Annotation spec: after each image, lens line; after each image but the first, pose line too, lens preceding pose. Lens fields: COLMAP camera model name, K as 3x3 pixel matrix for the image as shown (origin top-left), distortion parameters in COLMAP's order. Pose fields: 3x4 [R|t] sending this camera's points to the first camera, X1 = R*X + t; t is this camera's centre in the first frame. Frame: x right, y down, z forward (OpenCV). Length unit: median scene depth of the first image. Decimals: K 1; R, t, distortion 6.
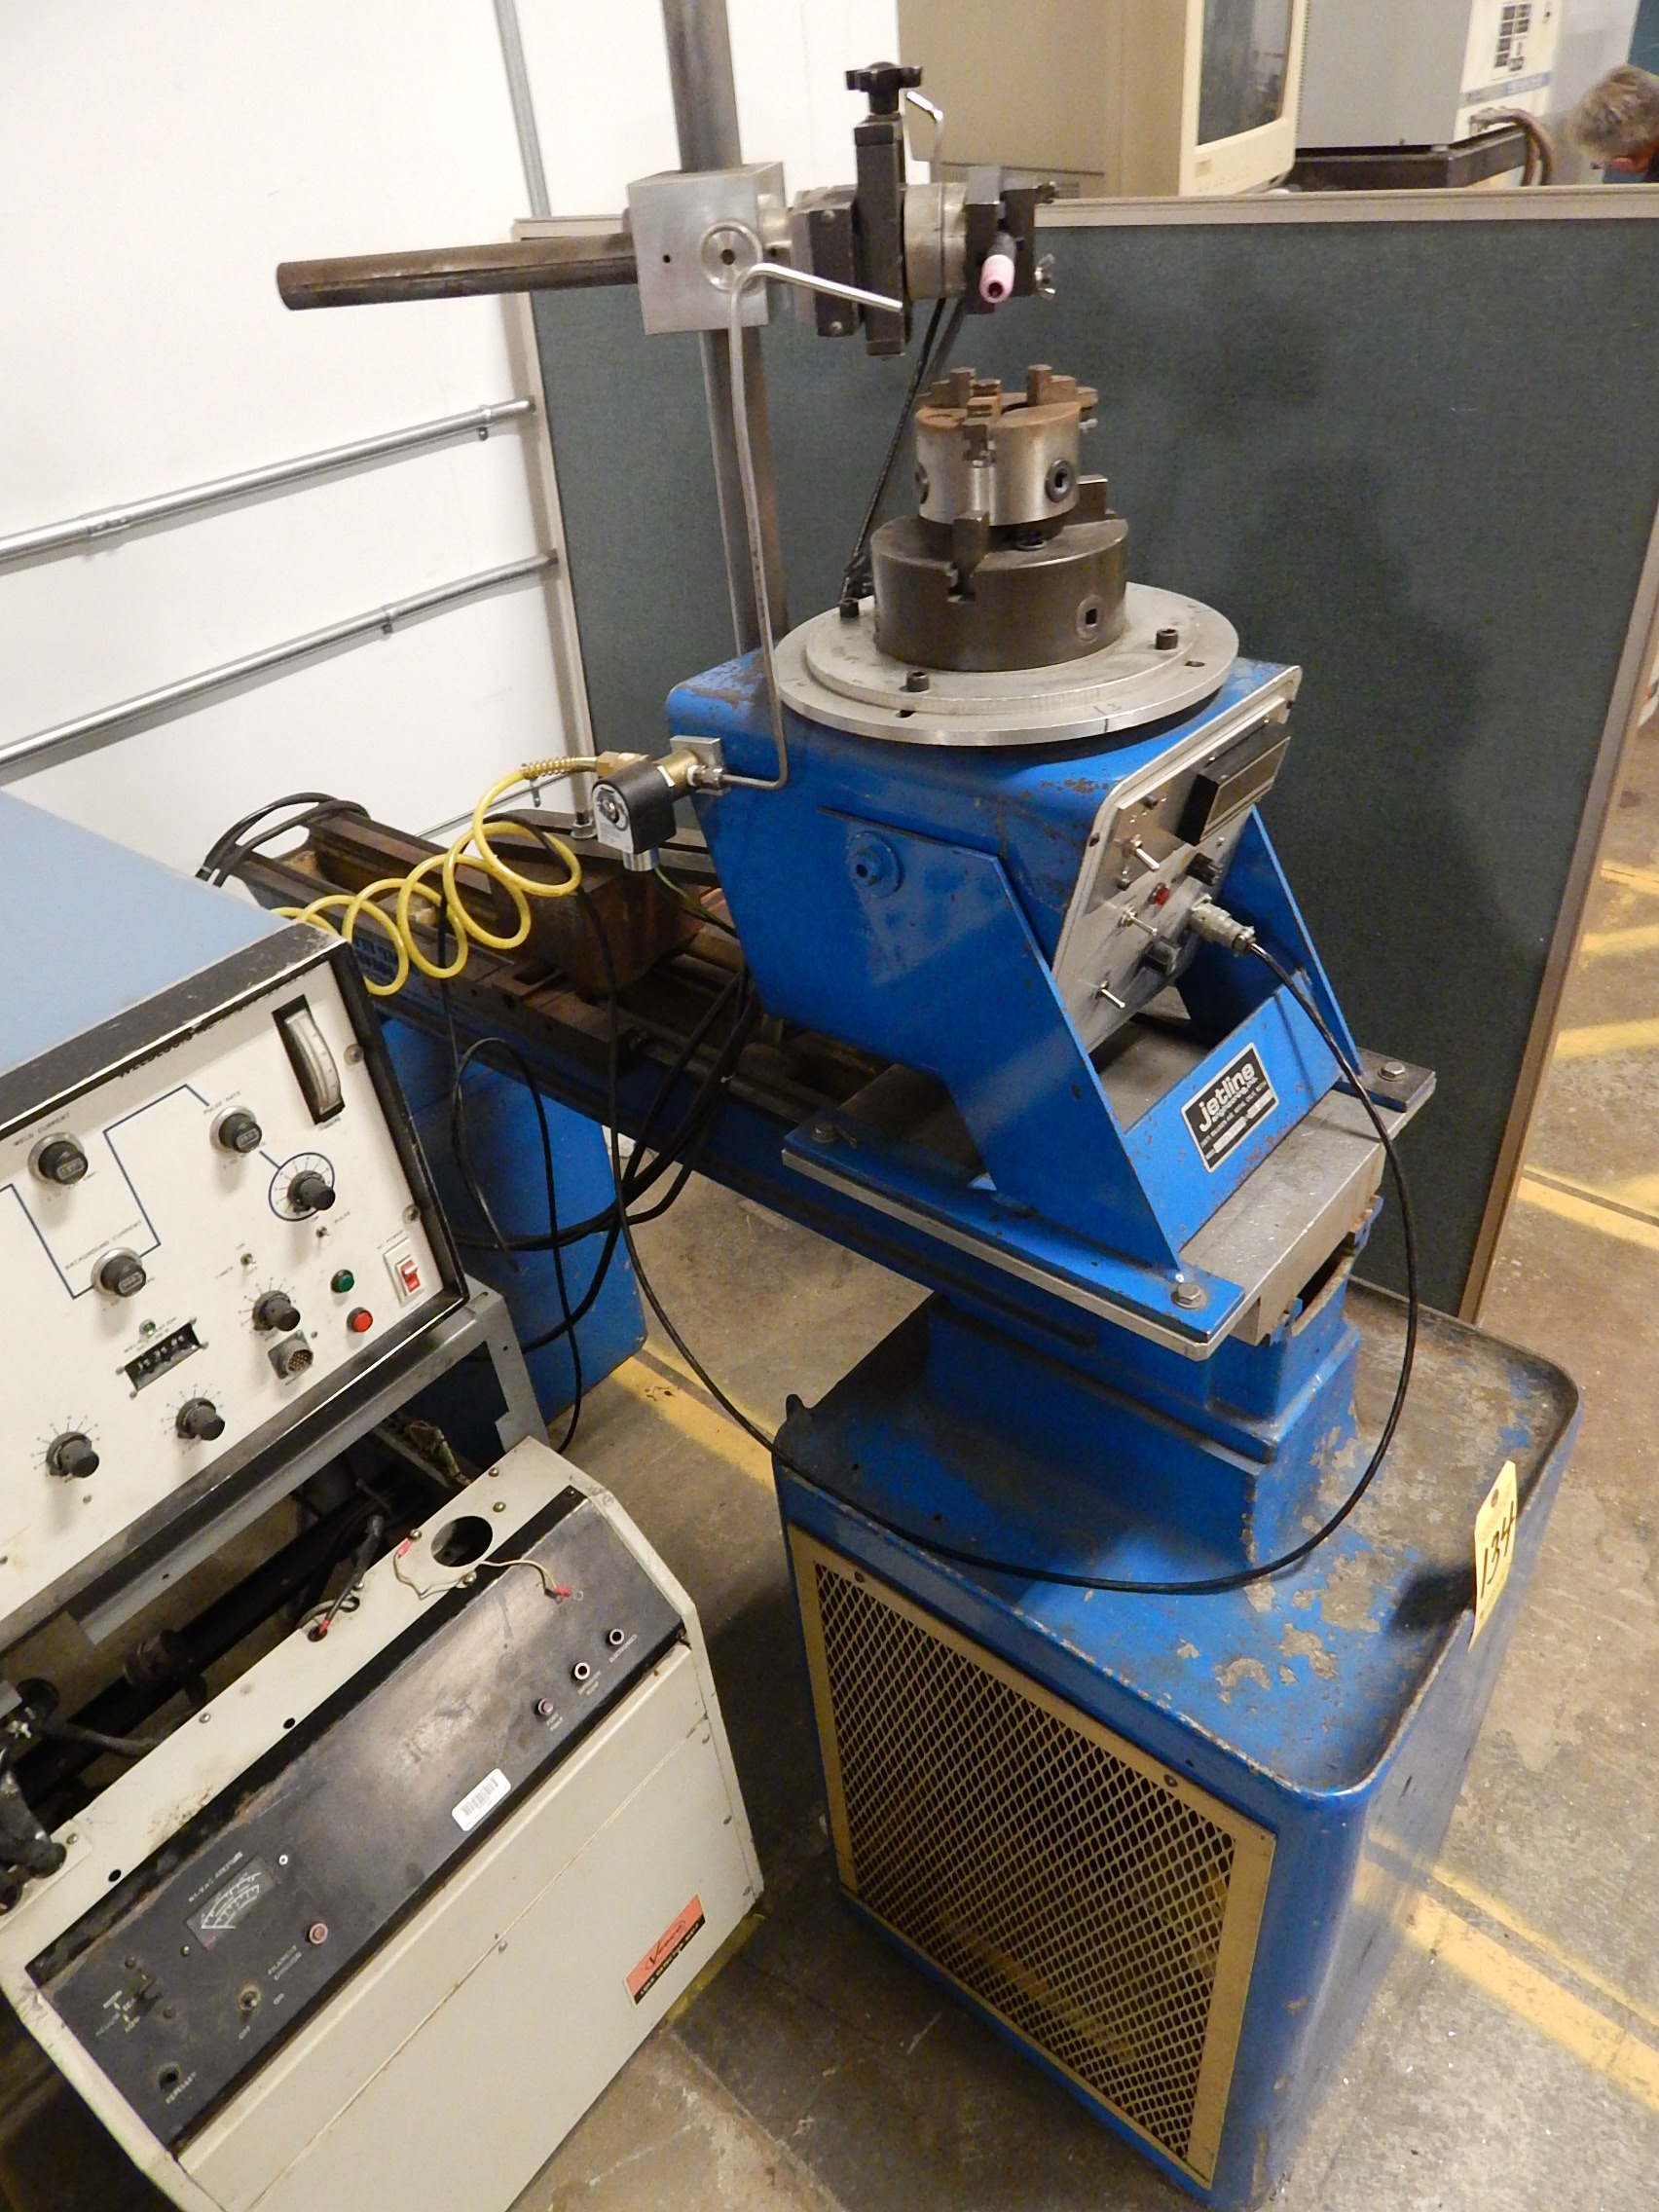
lens RADIAL K [[1448.0, 0, 822.8], [0, 1448.0, 1105.8], [0, 0, 1]] dist [0.013645, -0.021410]
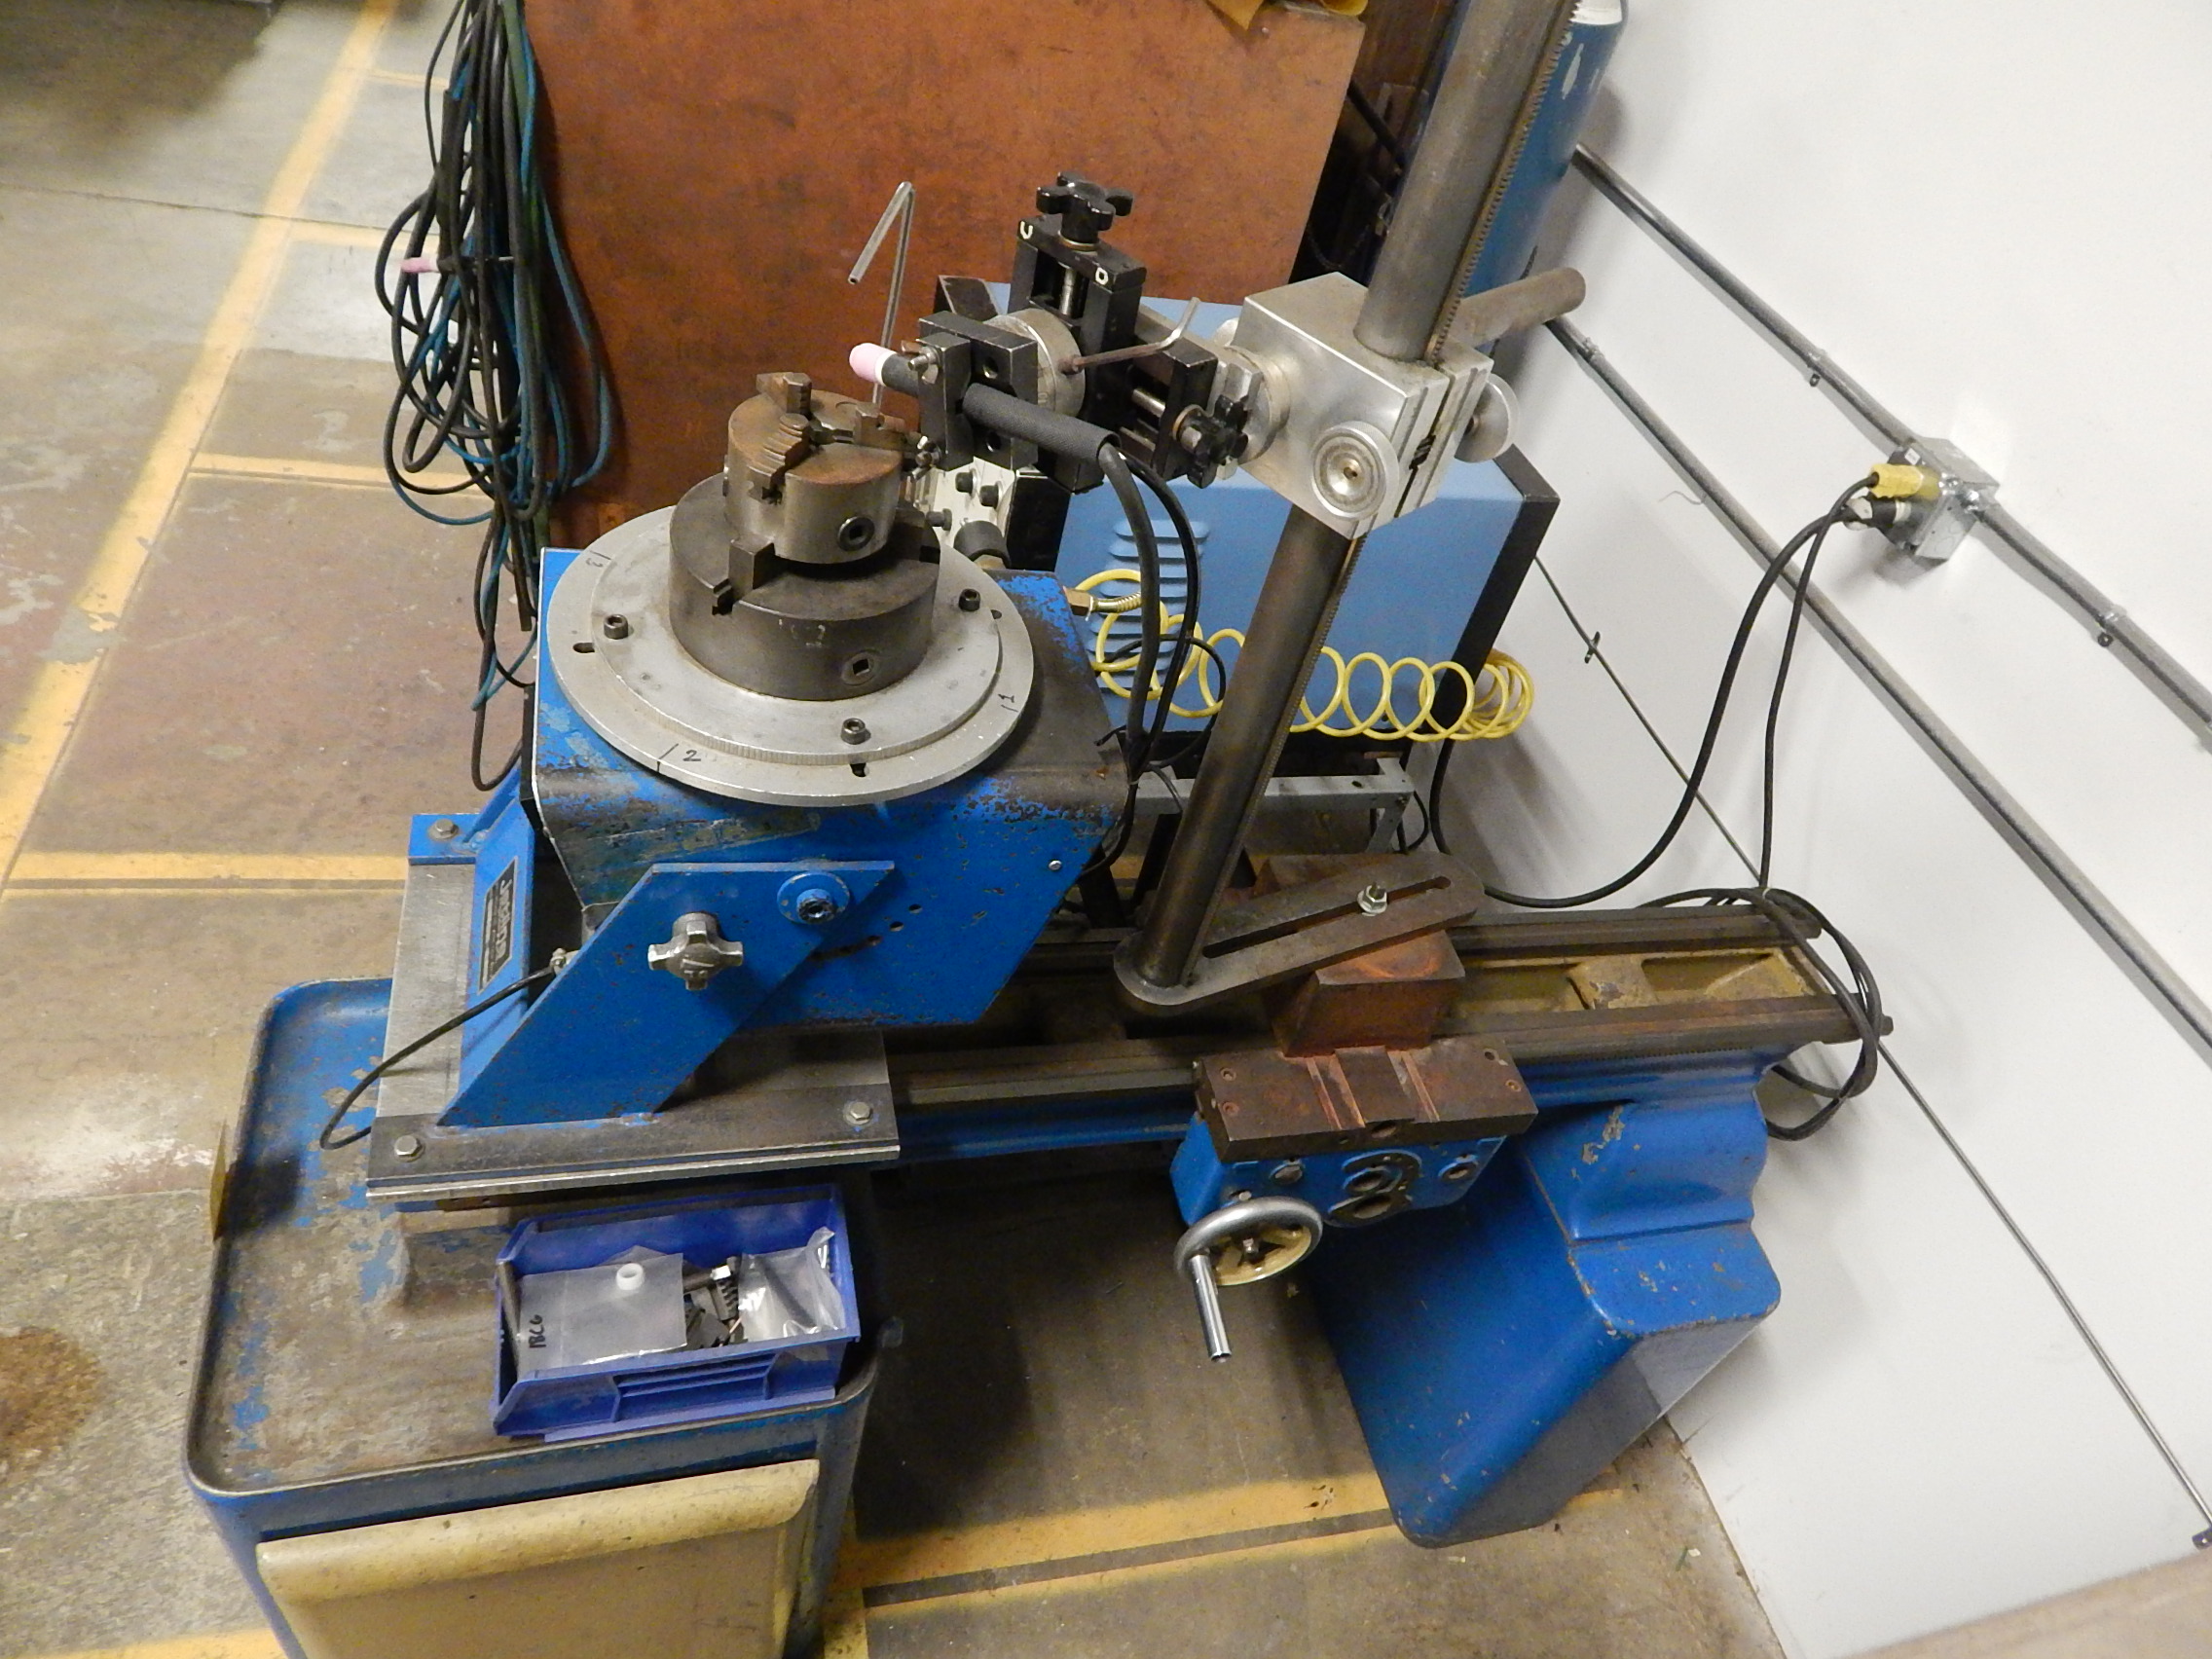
lens RADIAL K [[1448.0, 0, 1106.0], [0, 1448.0, 829.5], [0, 0, 1]] dist [0.013645, -0.021410]
pose [[-0.585949, 0.531224, -0.611935, 0.637225], [-0.594464, 0.231409, 0.770106, -1.103466], [0.550706, 0.815016, 0.180200, 0.990543]]
